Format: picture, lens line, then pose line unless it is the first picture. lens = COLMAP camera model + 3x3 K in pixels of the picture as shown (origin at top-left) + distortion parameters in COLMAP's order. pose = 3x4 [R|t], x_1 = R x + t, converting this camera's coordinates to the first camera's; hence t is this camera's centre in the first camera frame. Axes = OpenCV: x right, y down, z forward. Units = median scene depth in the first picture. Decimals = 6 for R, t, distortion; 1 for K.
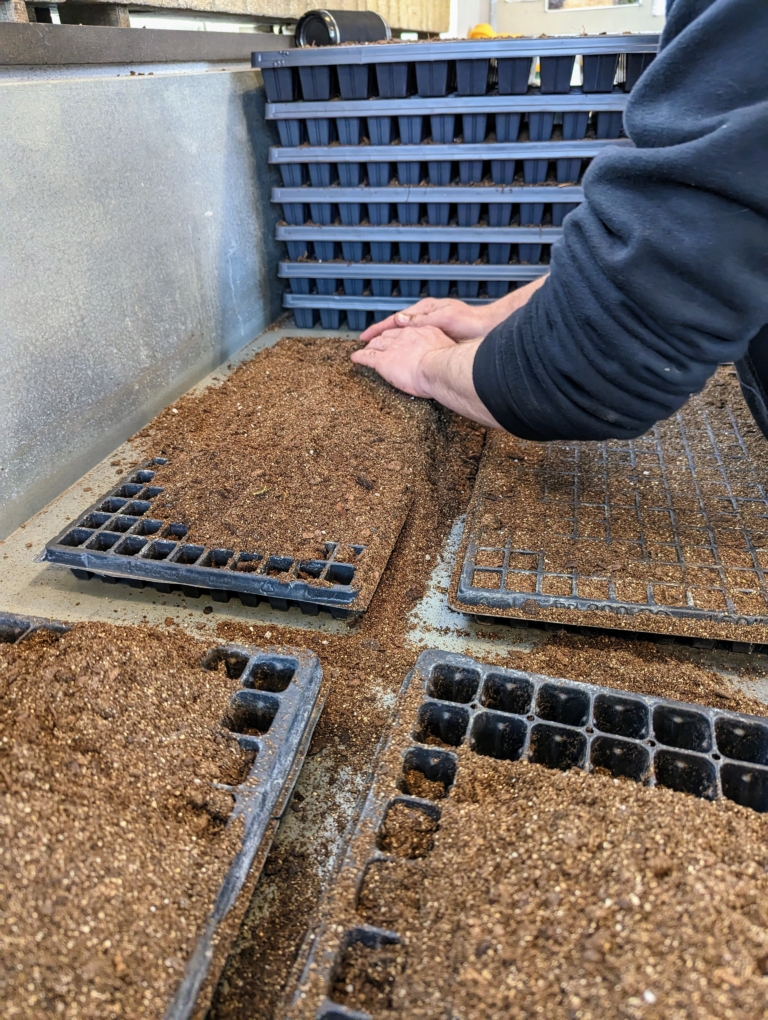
lens RADIAL K [[715.4, 0, 378.2], [0, 715.4, 467.6], [0, 0, 1]] dist [-0.011221, 0.012138]
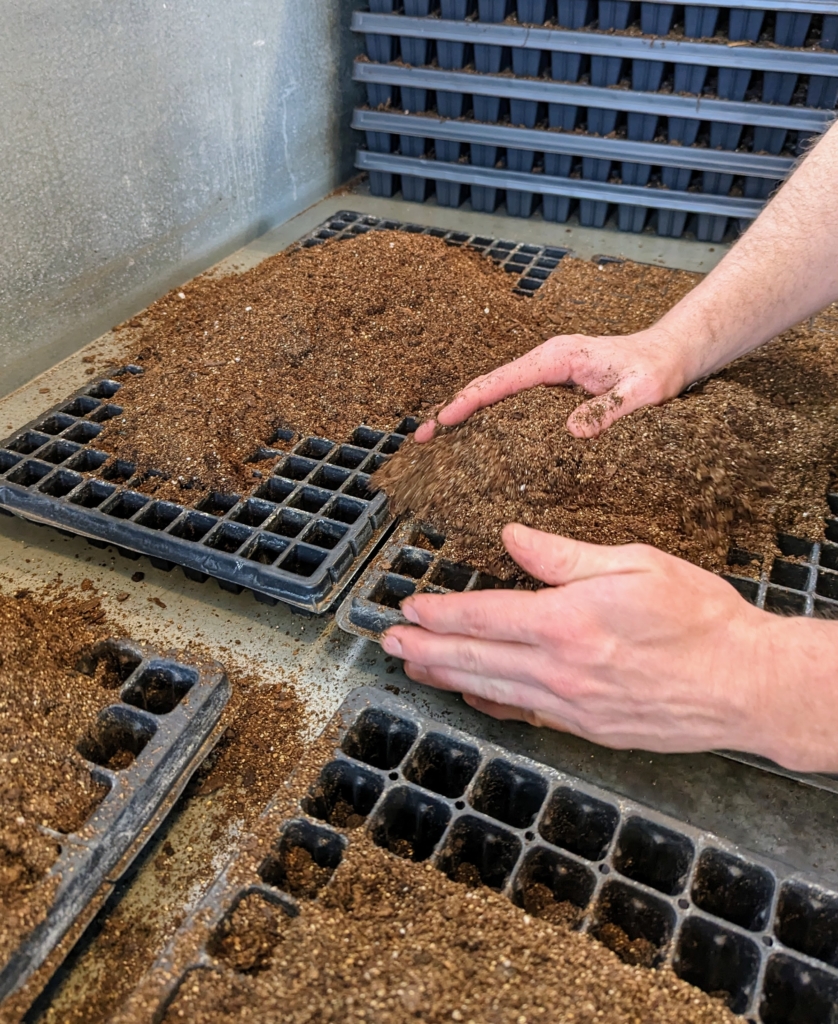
lens RADIAL K [[942.9, 0, 440.3], [0, 942.9, 370.2], [0, 0, 1]] dist [-0.004607, 0.000000]
pose [[0.987671, 0.120463, -0.099977, 0.202855], [-0.118114, 0.992573, 0.029114, -0.116844], [0.102741, -0.016947, 0.994564, 0.005352]]
